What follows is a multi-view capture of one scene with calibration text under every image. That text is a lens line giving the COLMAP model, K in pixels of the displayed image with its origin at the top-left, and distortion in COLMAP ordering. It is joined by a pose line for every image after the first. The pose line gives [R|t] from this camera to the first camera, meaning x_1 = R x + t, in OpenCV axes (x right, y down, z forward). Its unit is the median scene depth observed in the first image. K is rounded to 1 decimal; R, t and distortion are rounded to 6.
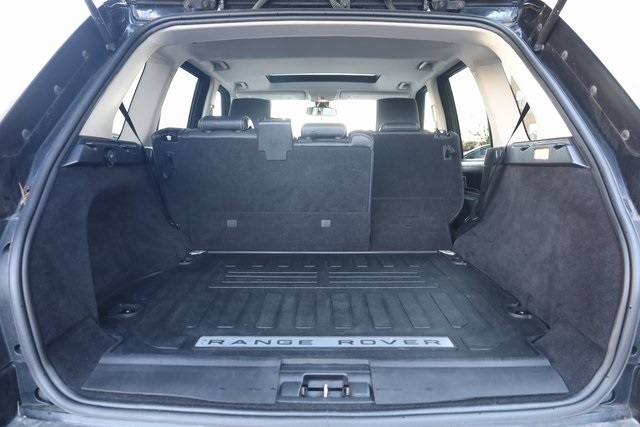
lens RADIAL K [[442.6, 0, 320.0], [0, 442.6, 213.5], [0, 0, 1]] dist [-0.002387, -0.001339]
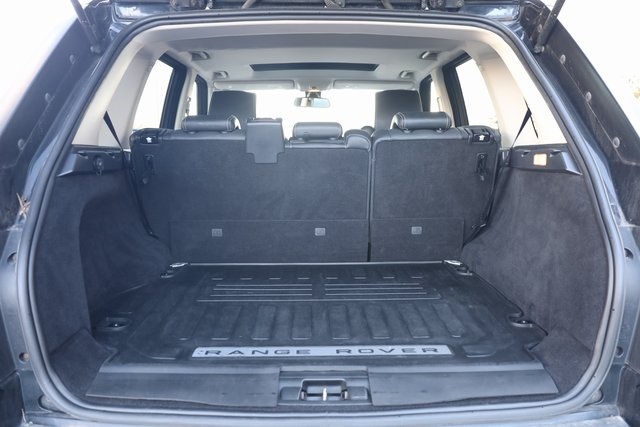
lens RADIAL K [[548.5, 0, 320.0], [0, 548.5, 213.5], [0, 0, 1]] dist [-0.032373, 0.003888]
pose [[0.999759, -0.006990, 0.020808, -0.016737], [0.007208, 0.999920, -0.010416, -0.005446], [-0.020734, 0.010563, 0.999729, -0.212560]]
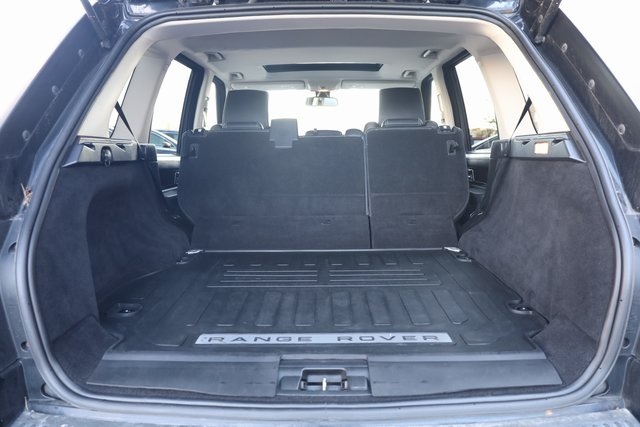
lens RADIAL K [[481.2, 0, 320.0], [0, 481.2, 213.5], [0, 0, 1]] dist [-0.011597, -0.004656]
pose [[0.999921, -0.010178, -0.007312, 0.011937], [0.010242, 0.999910, 0.008717, -0.003129], [0.007222, -0.008791, 0.999935, -0.083196]]
